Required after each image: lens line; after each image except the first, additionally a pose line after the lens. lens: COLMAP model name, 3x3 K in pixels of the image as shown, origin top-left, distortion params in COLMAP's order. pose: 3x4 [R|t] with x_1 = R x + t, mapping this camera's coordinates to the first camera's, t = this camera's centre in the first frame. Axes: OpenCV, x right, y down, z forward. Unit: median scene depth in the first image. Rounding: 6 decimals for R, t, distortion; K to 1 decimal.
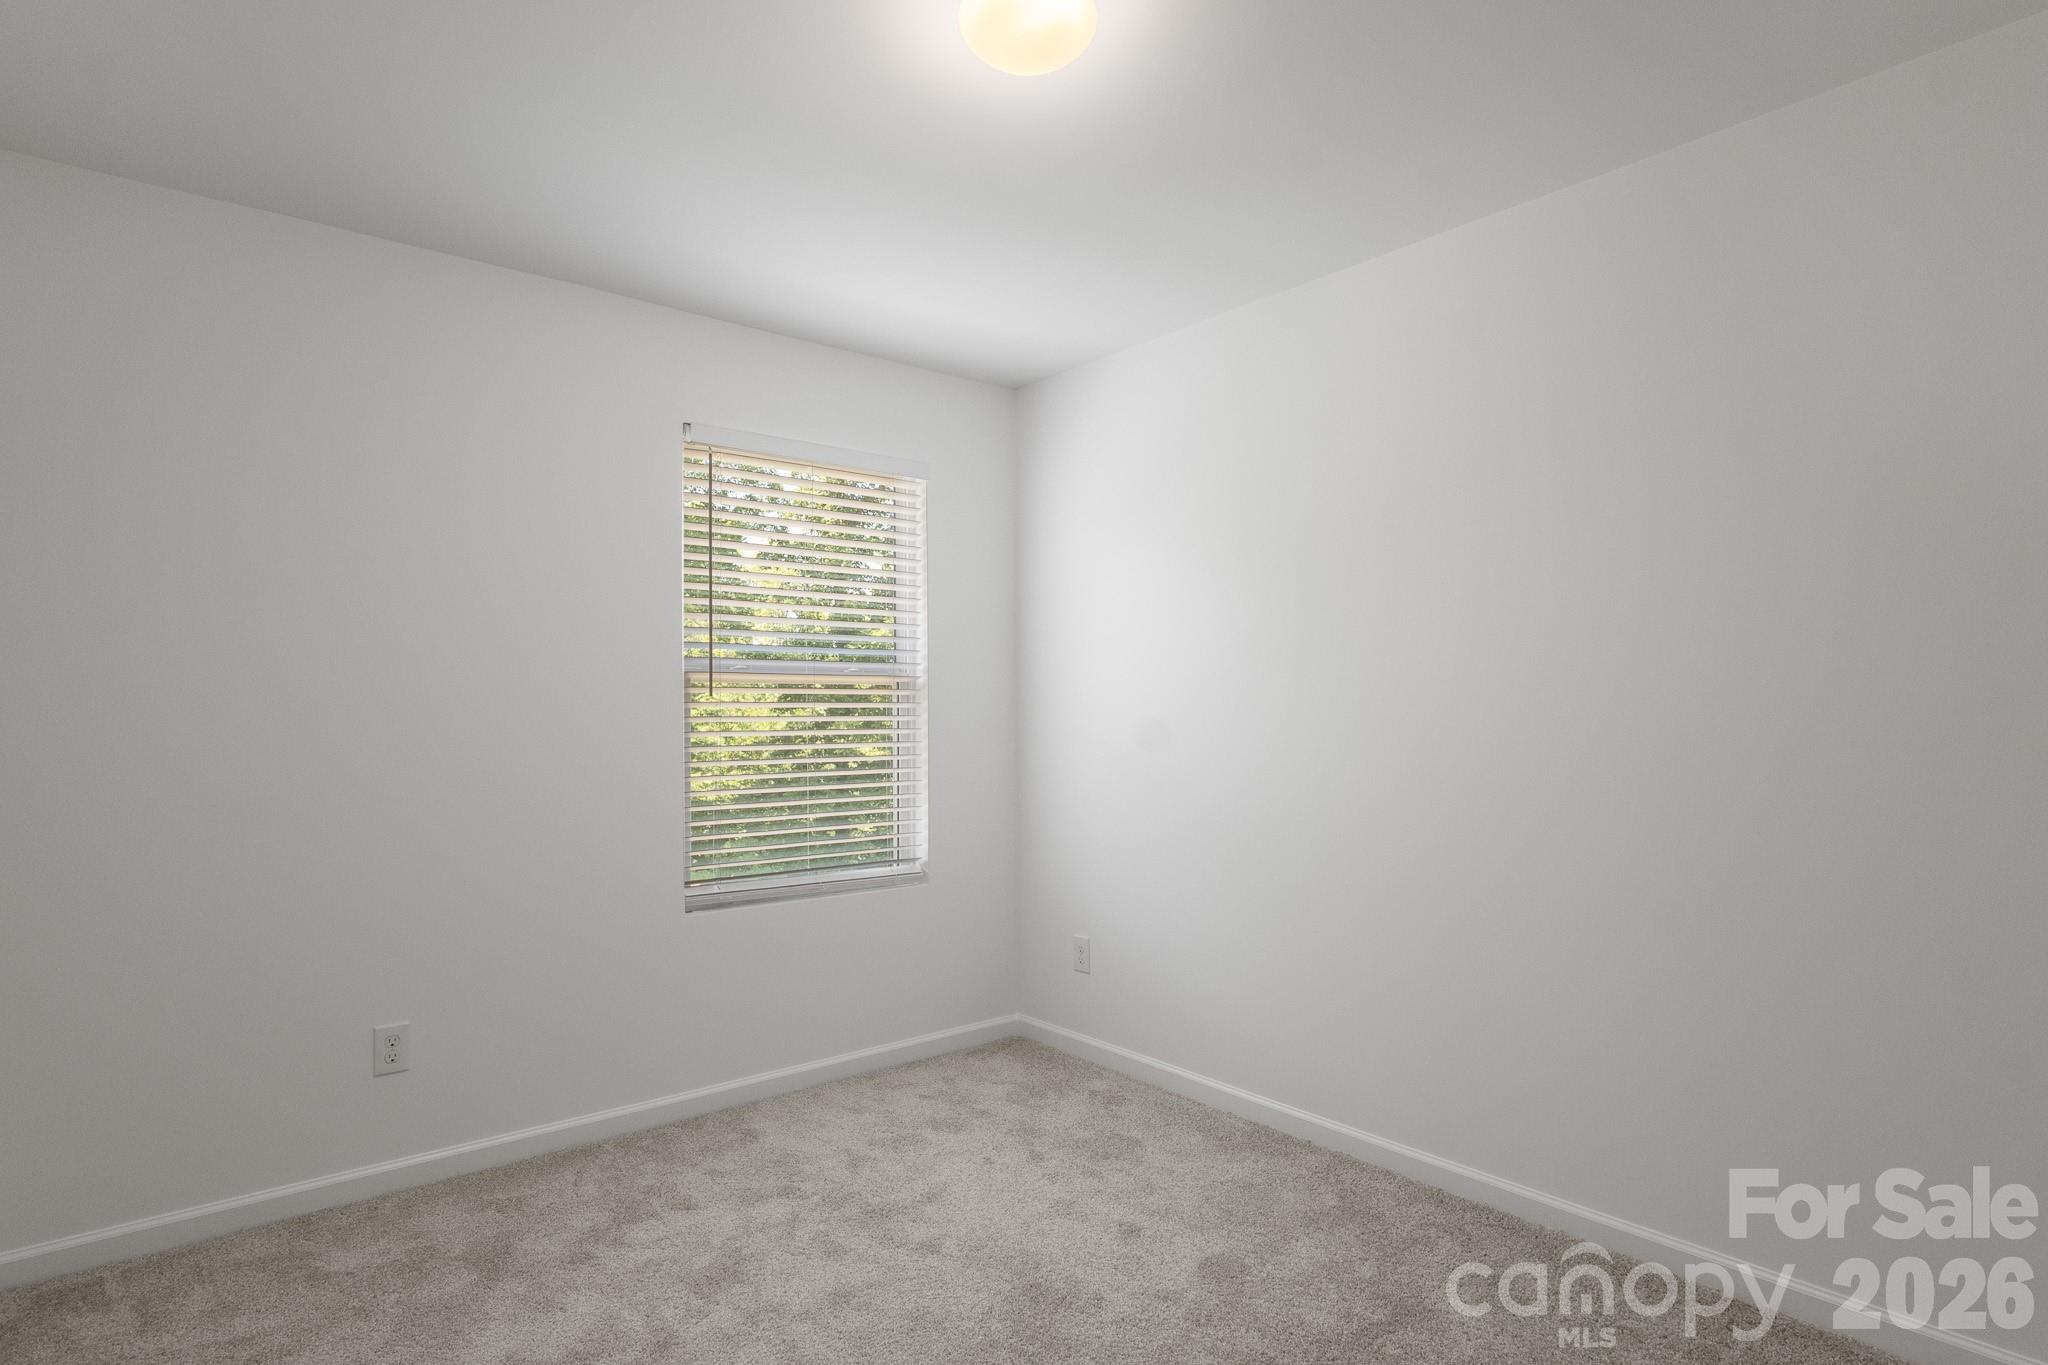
lens RADIAL K [[1129.8, 0, 1026.5], [0, 1129.8, 686.9], [0, 0, 1]] dist [0.004075, -0.003076]
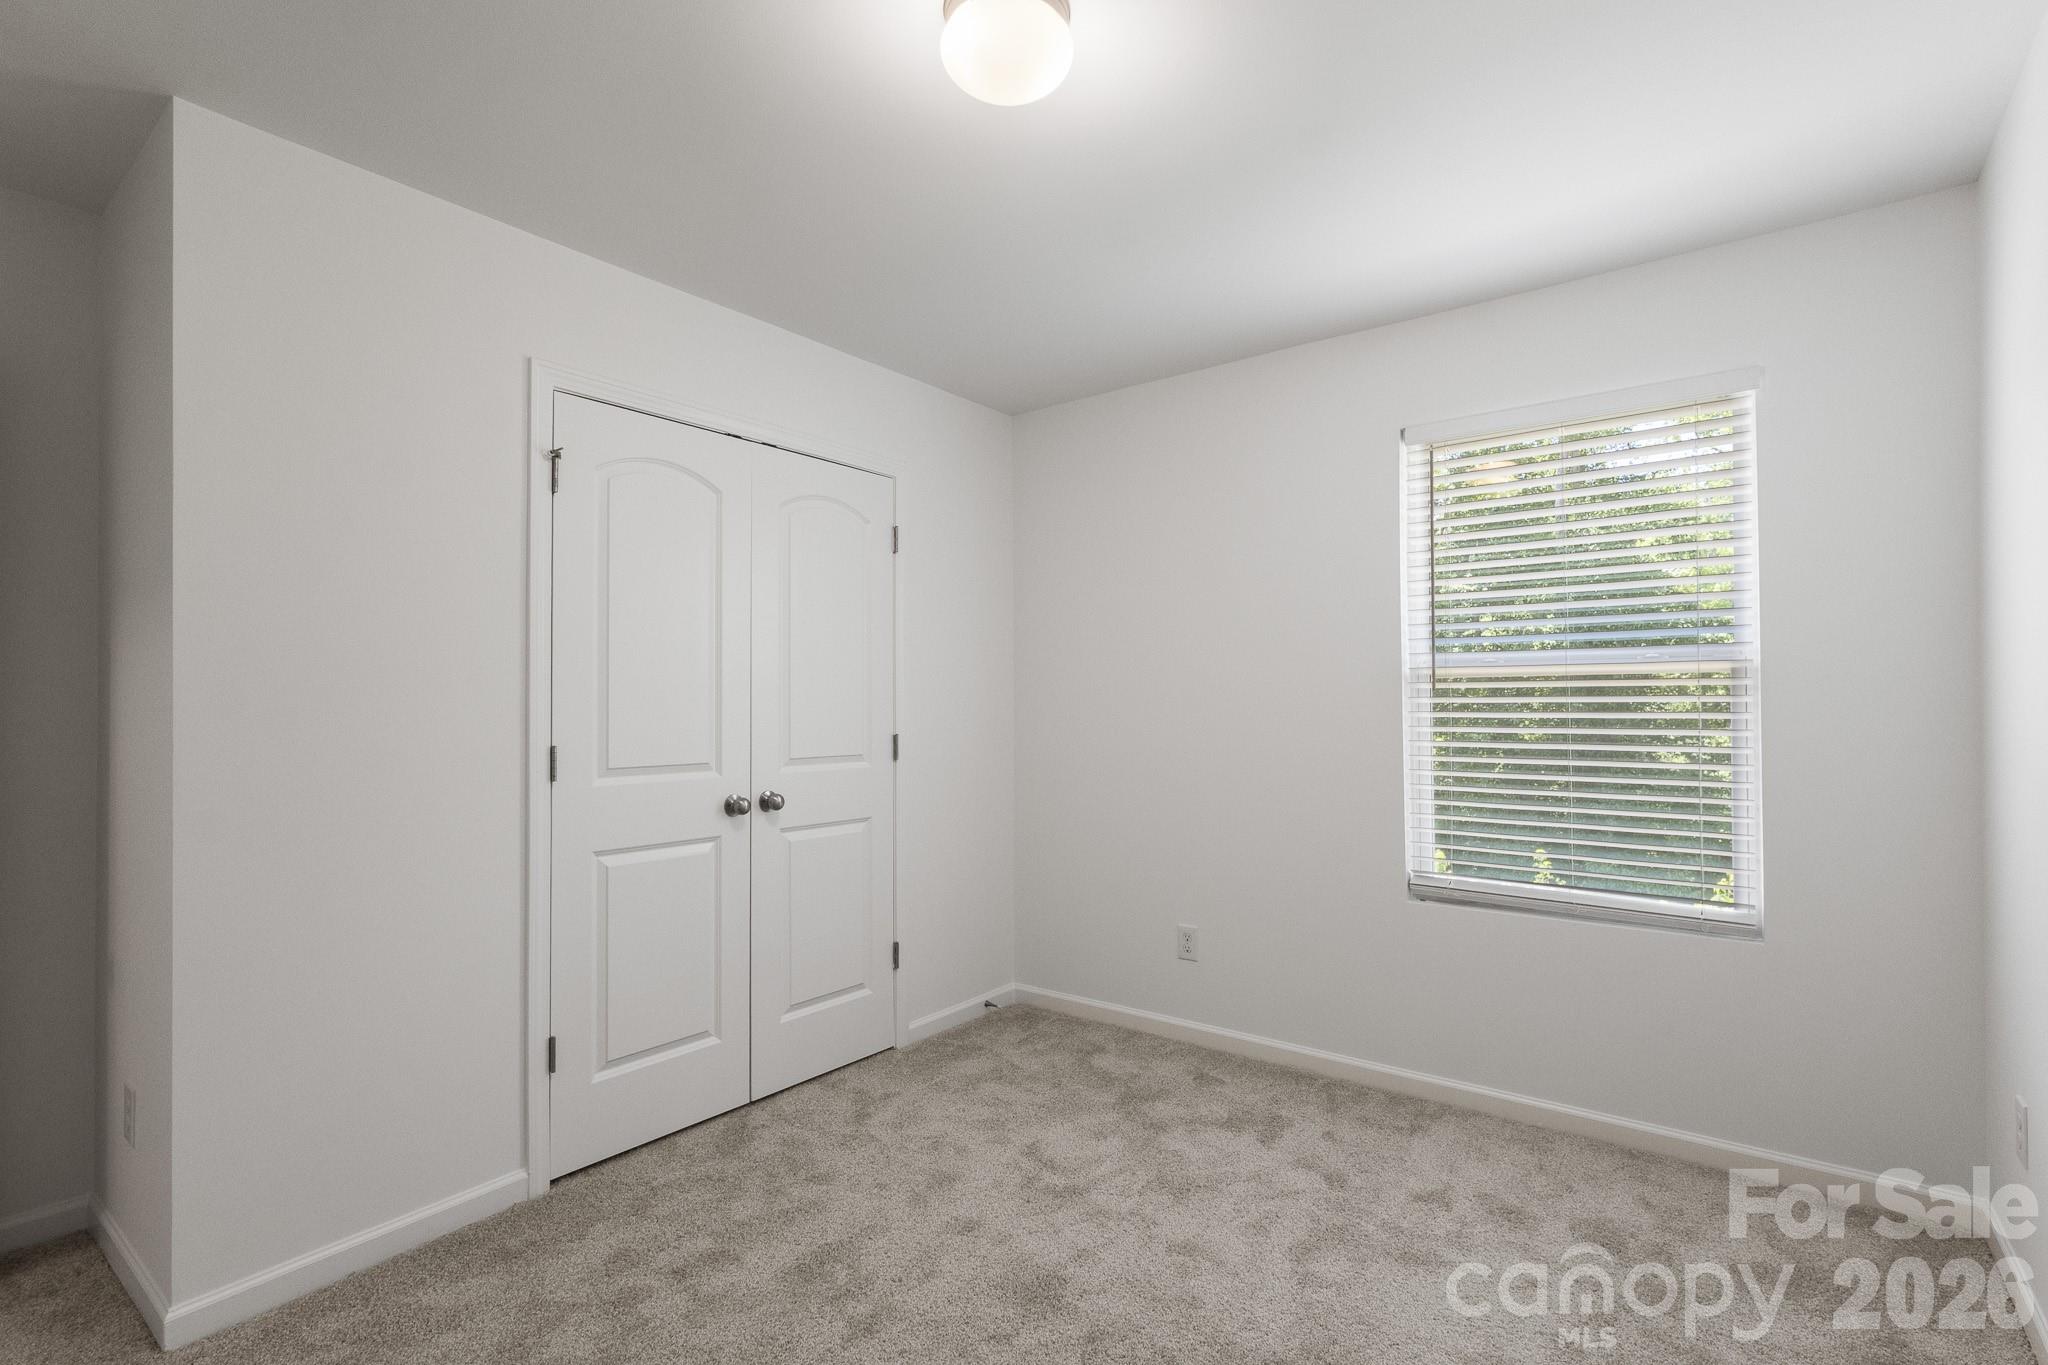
lens RADIAL K [[953.7, 0, 1026.3], [0, 953.7, 692.0], [0, 0, 1]] dist [0.011192, -0.000815]
pose [[0.203616, -0.018002, -0.978885, 0.592313], [0.015634, 0.999763, -0.015134, 0.019294], [0.978926, -0.012222, 0.203850, 0.567092]]
